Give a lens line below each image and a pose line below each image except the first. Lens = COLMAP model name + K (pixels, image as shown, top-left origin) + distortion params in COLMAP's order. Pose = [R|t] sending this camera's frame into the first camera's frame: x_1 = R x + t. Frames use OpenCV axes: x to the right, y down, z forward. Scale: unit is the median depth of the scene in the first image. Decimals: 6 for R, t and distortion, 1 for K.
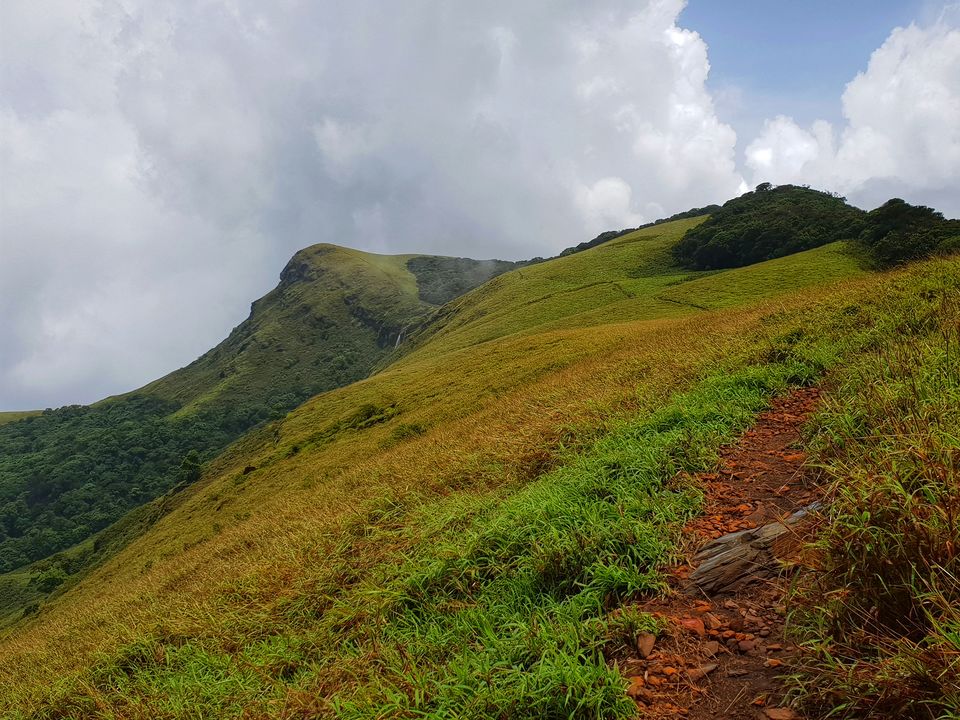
lens RADIAL K [[384.3, 0, 486.5], [0, 384.3, 362.4], [0, 0, 1]] dist [-0.001945, 0.000414]
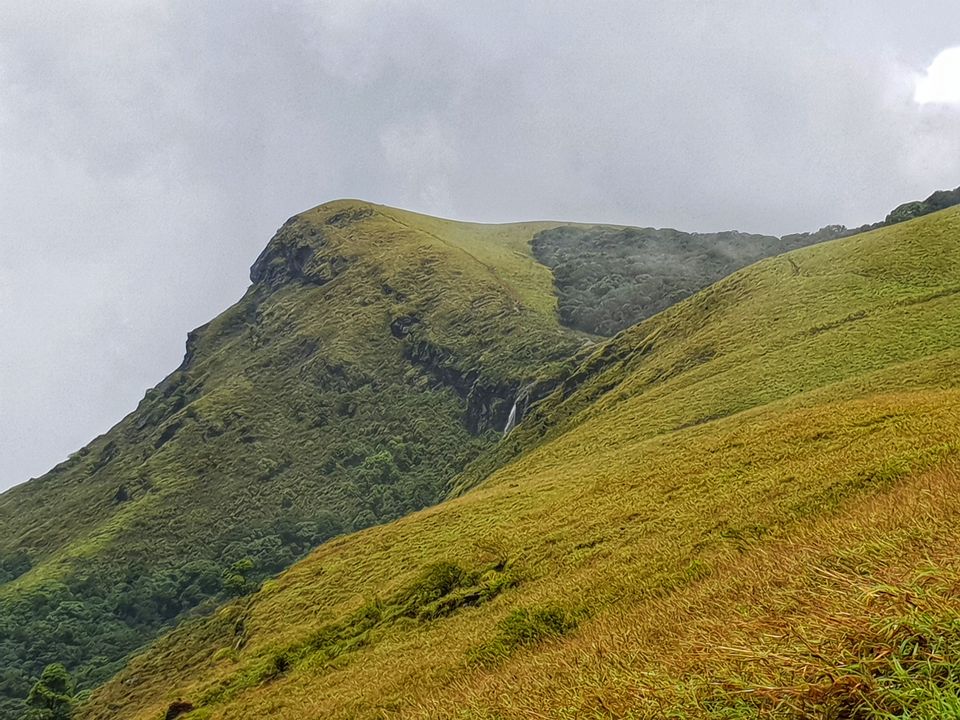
lens RADIAL K [[384.3, 0, 474.6], [0, 384.3, 357.0], [0, 0, 1]] dist [-0.001945, 0.000414]
pose [[0.999235, 0.000315, -0.039105, -0.255764], [-0.000892, 0.999891, -0.014720, -0.119805], [0.039096, 0.014743, 0.999127, 0.558514]]
